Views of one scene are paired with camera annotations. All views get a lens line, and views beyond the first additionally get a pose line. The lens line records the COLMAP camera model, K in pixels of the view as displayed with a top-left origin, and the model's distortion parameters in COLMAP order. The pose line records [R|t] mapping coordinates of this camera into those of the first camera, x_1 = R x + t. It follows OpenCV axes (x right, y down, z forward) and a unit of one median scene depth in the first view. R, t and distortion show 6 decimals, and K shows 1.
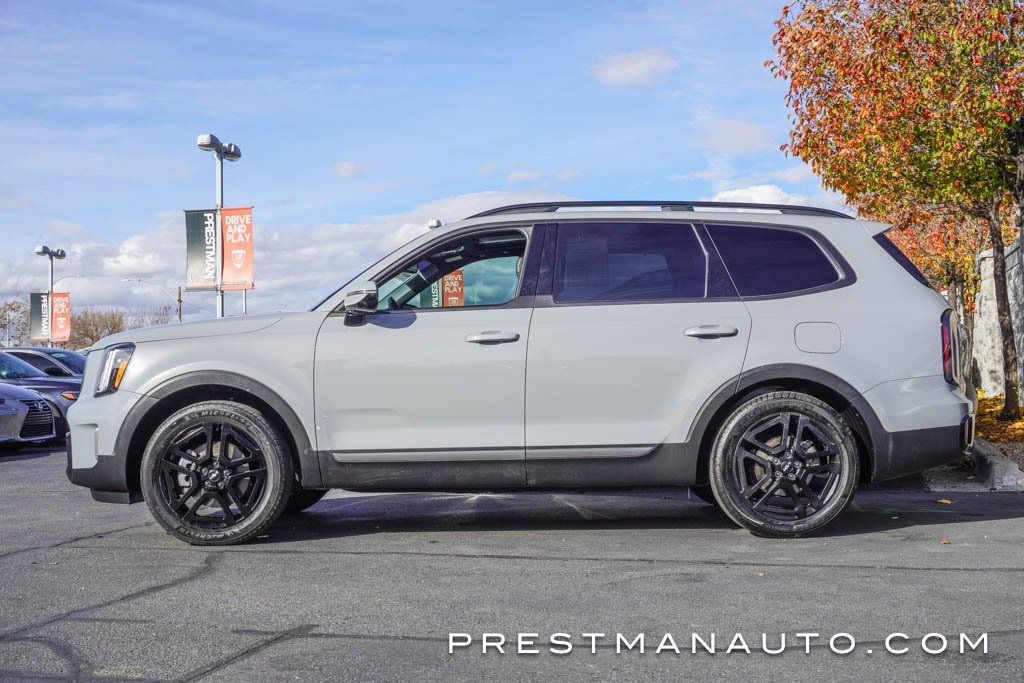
lens RADIAL K [[1409.3, 0, 512.0], [0, 1409.3, 344.2], [0, 0, 1]] dist [0.015747, 0.000000]
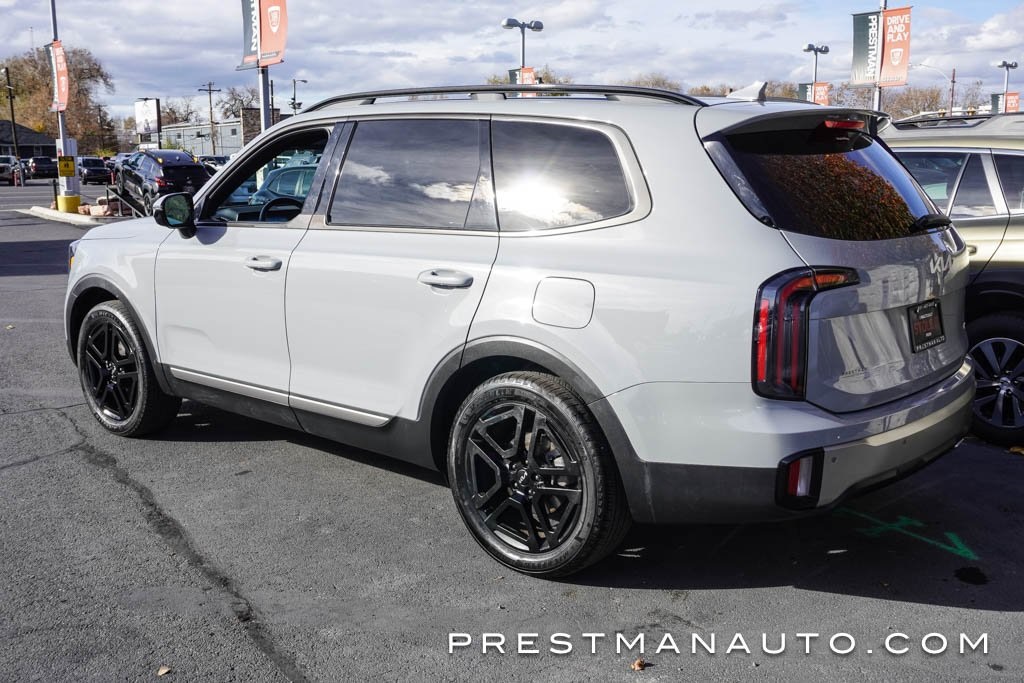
lens RADIAL K [[1054.7, 0, 509.2], [0, 1054.7, 340.9], [0, 0, 1]] dist [-0.007145, 0.000000]
pose [[0.746260, 0.129890, -0.652859, 0.143474], [0.017375, 0.976642, 0.214169, -0.025675], [0.665428, -0.171169, 0.726572, 0.168834]]
